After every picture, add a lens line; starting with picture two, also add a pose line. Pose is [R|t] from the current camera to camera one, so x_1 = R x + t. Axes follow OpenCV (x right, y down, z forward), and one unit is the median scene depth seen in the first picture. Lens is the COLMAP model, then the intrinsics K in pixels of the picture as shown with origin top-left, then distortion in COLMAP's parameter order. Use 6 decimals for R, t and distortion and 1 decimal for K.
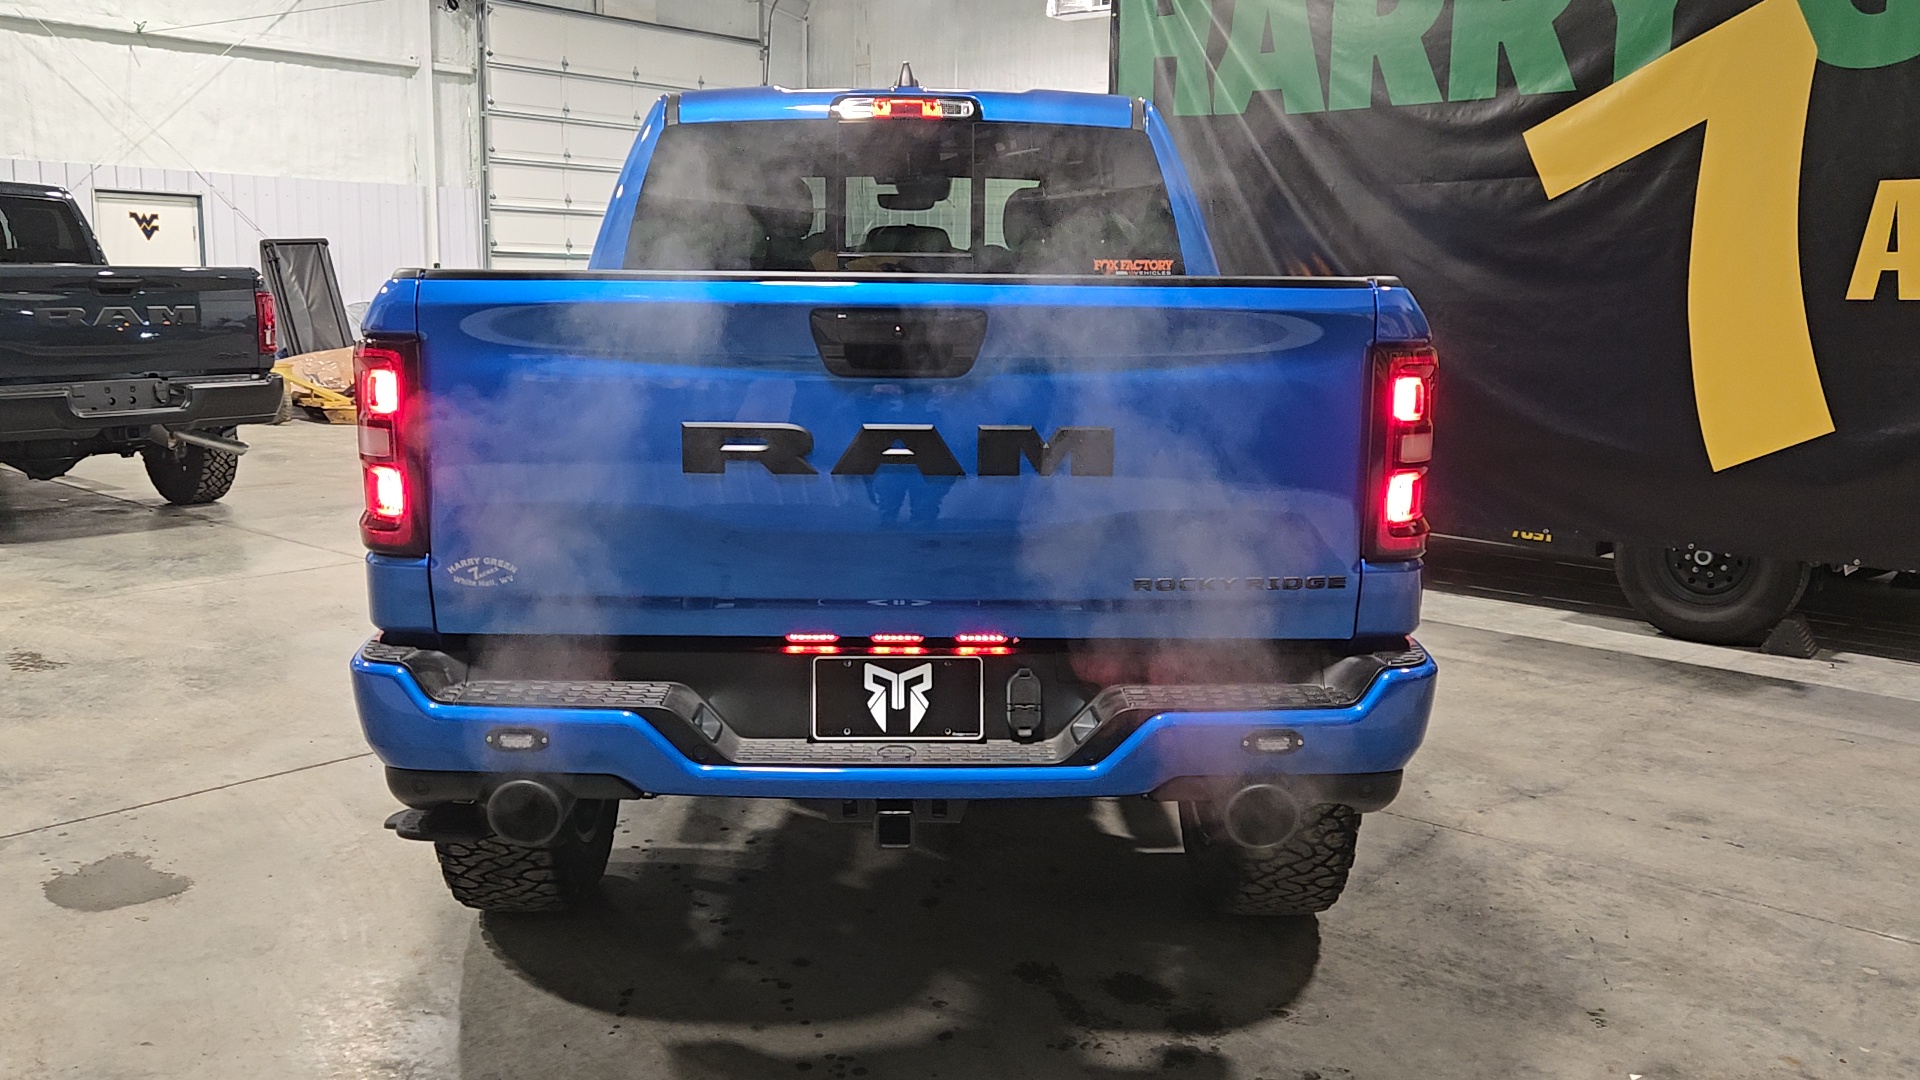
lens RADIAL K [[1578.2, 0, 938.1], [0, 1578.2, 548.9], [0, 0, 1]] dist [0.039502, -0.038756]
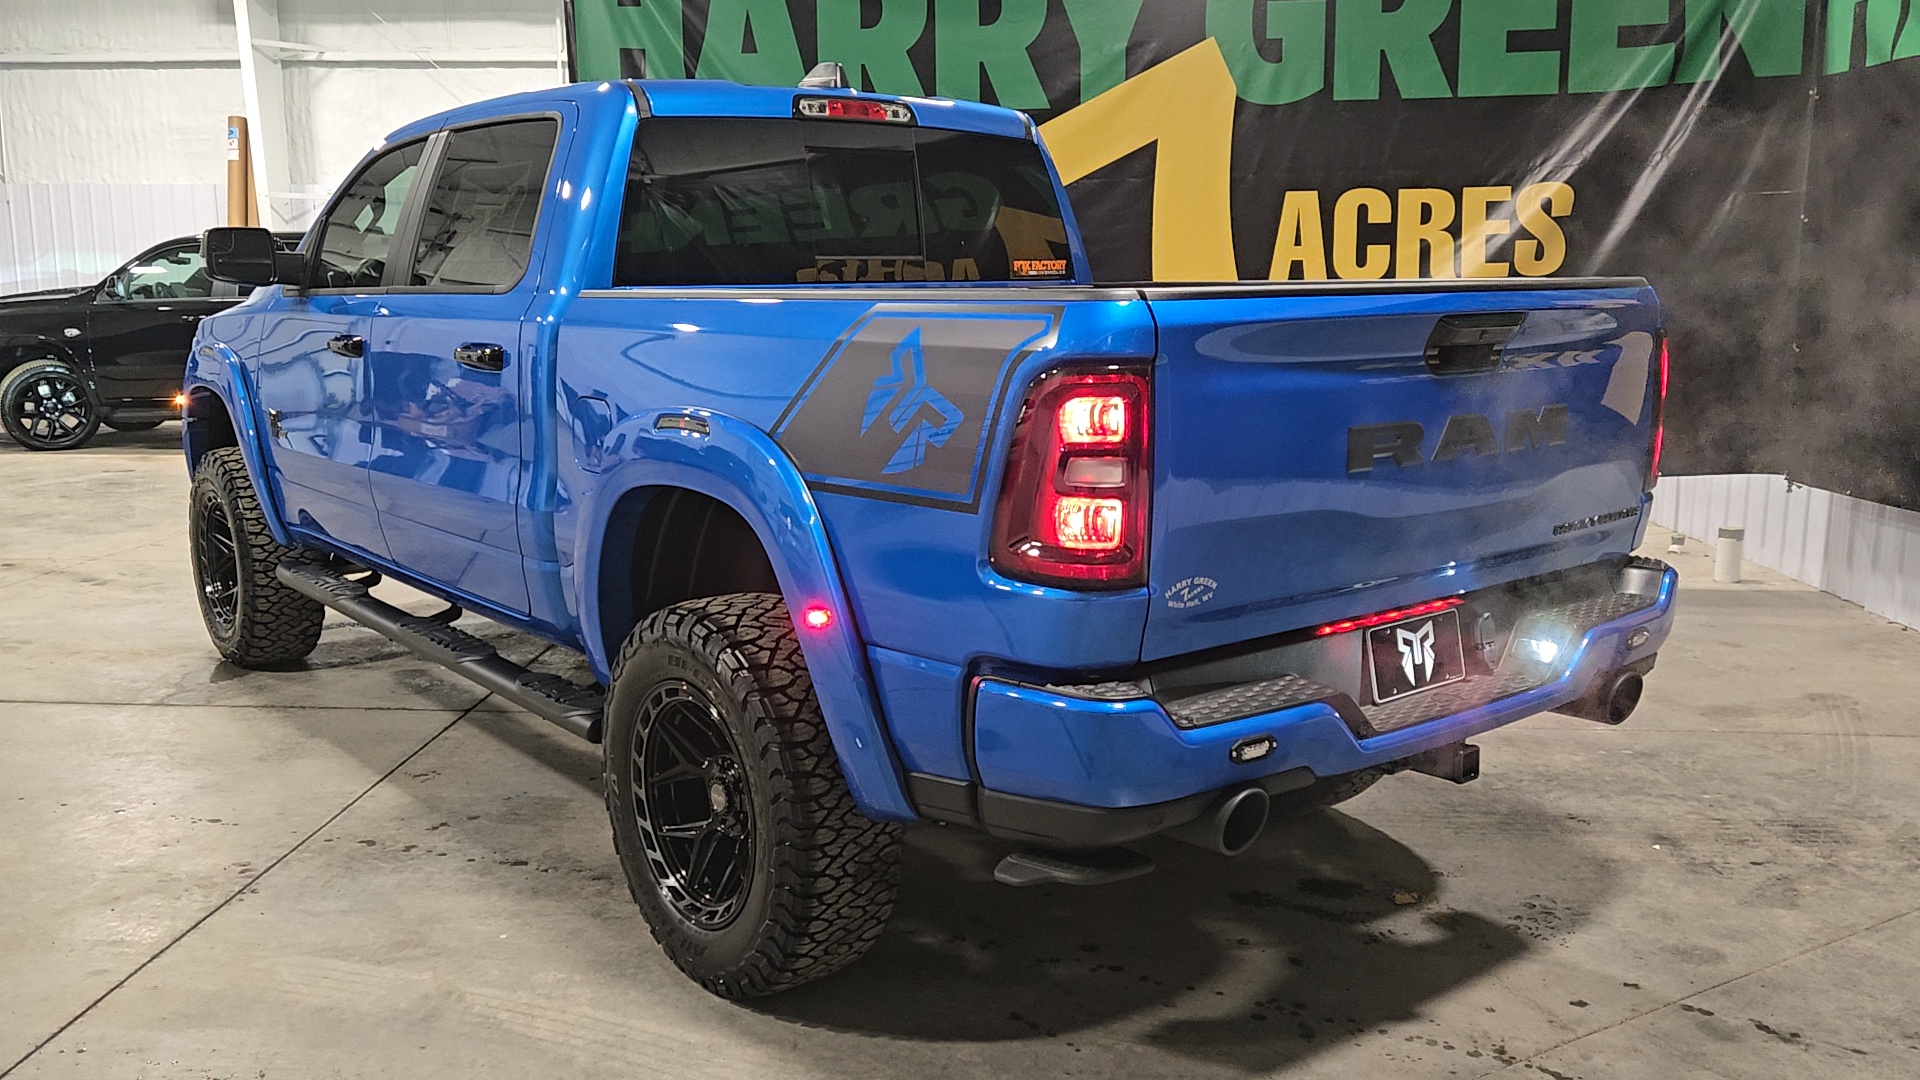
lens RADIAL K [[1578.2, 0, 938.1], [0, 1578.2, 548.9], [0, 0, 1]] dist [0.039502, -0.038756]
pose [[0.790672, -0.121476, 0.600067, -0.626425], [0.114746, 0.992153, 0.049655, -0.049883], [-0.601390, 0.029595, 0.798407, 0.187577]]
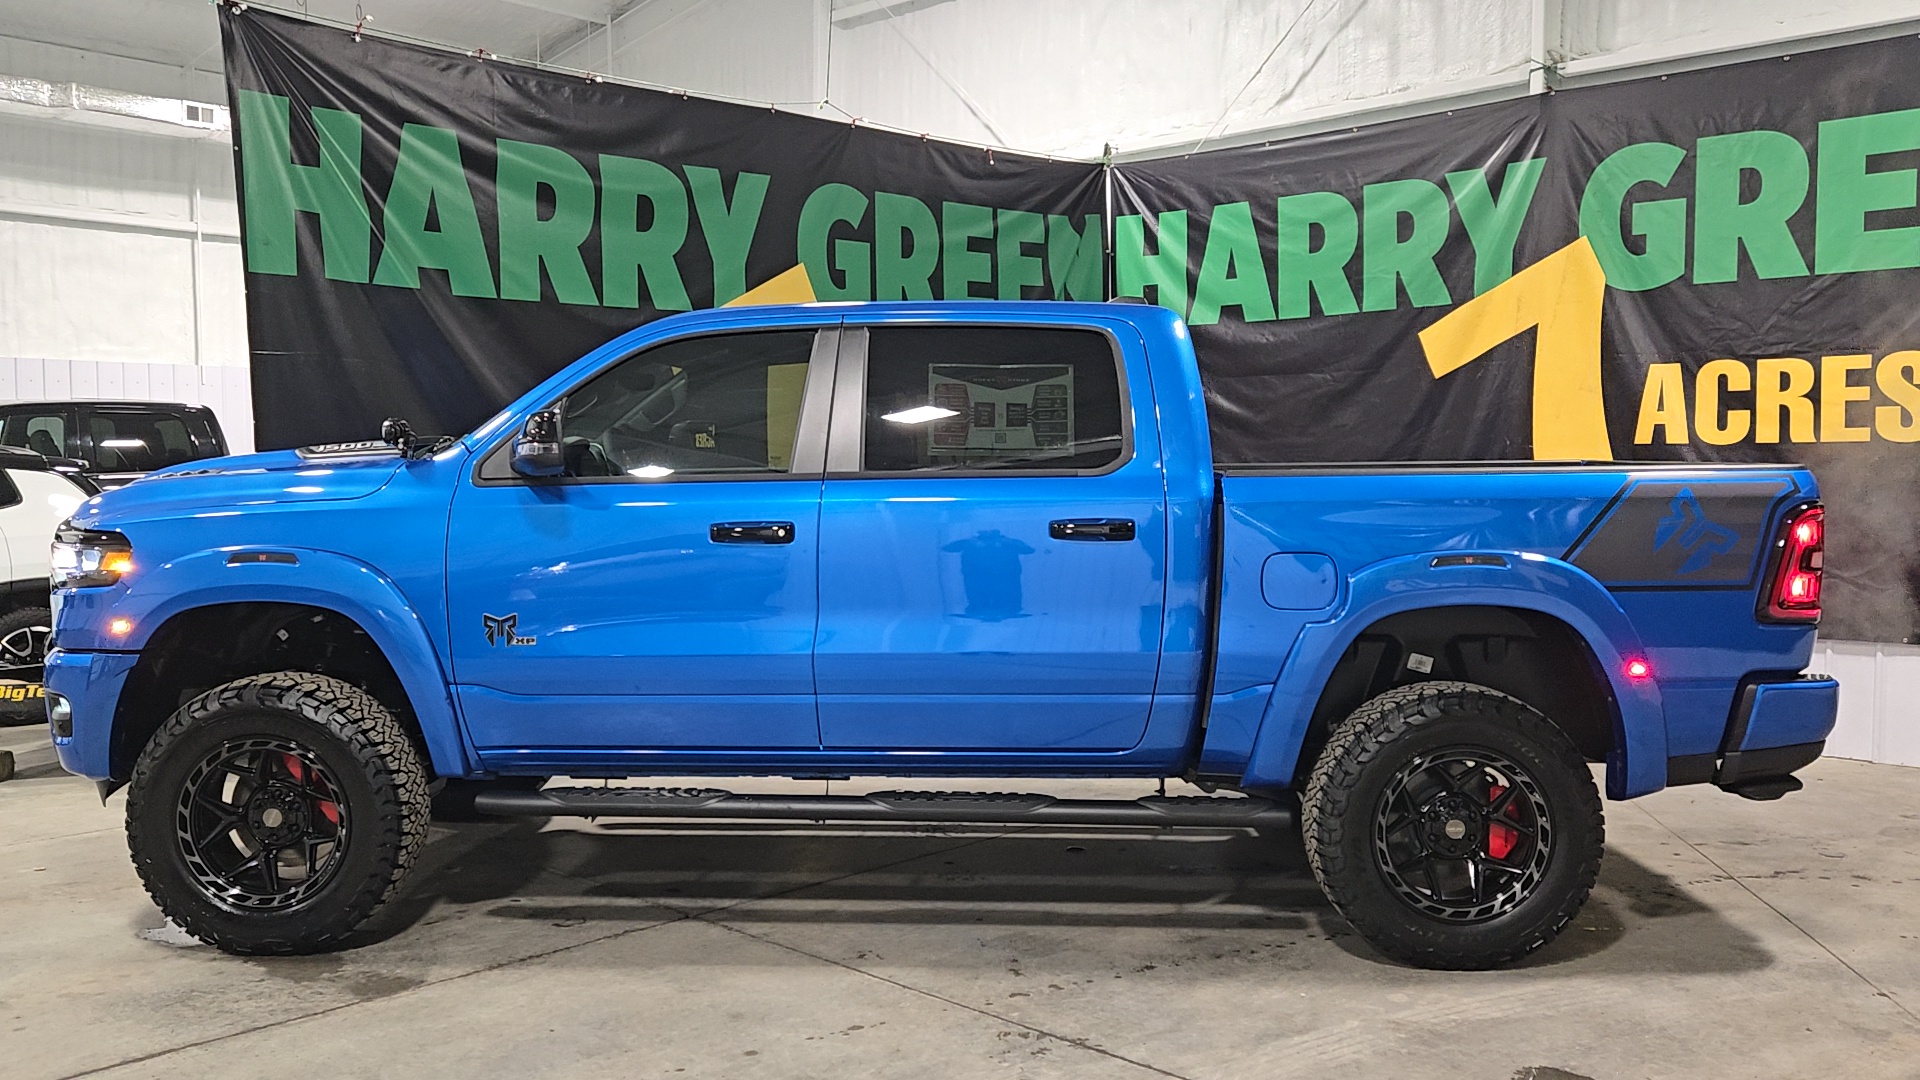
lens RADIAL K [[1578.2, 0, 938.1], [0, 1578.2, 548.9], [0, 0, 1]] dist [0.039502, -0.038756]
pose [[0.039206, -0.072668, 0.996585, -1.365878], [0.167801, 0.983667, 0.065125, -0.226571], [-0.985041, 0.164675, 0.050759, 1.177028]]
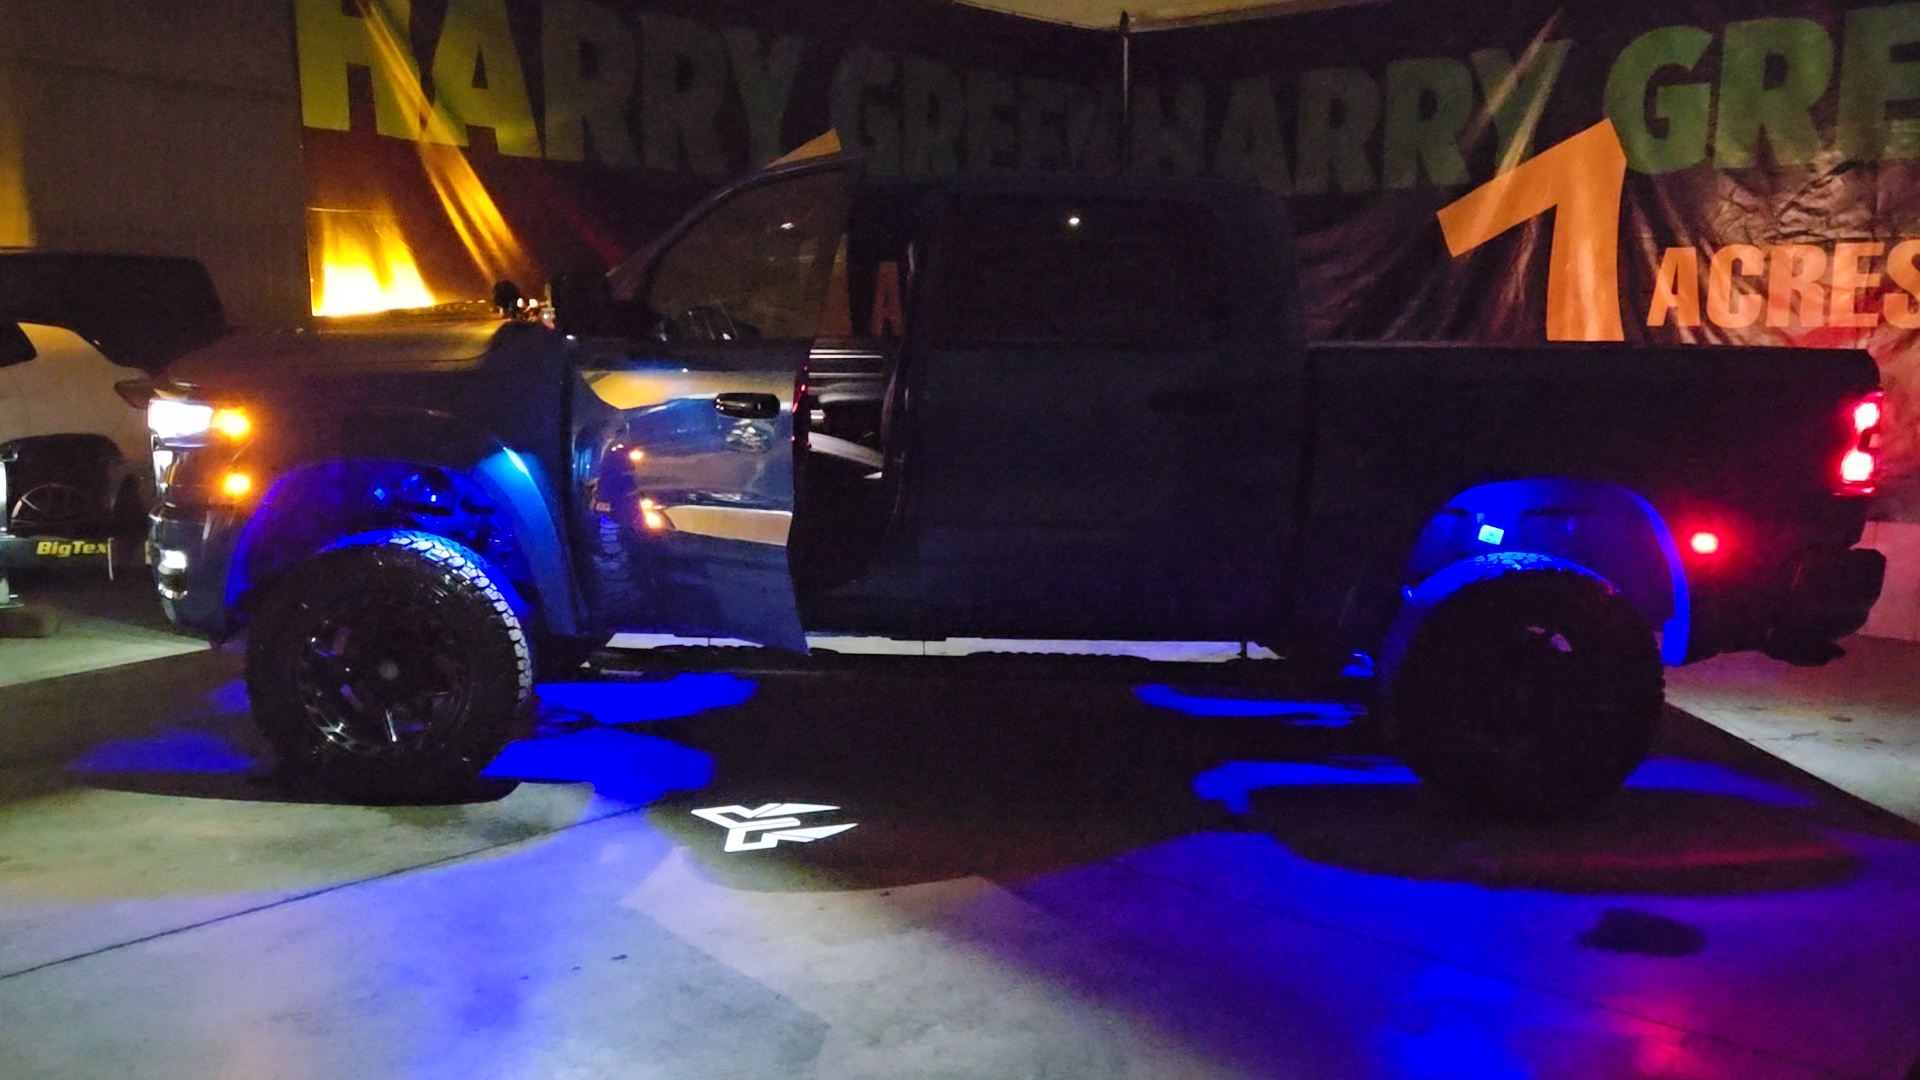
lens RADIAL K [[1580.4, 0, 960.0], [0, 1580.4, 540.0], [0, 0, 1]] dist [-0.003943, 0.057373]
pose [[-0.000487, -0.148084, 0.988975, -1.396427], [0.150333, 0.977725, 0.146474, -0.242495], [-0.988635, 0.148746, 0.021786, 1.269763]]
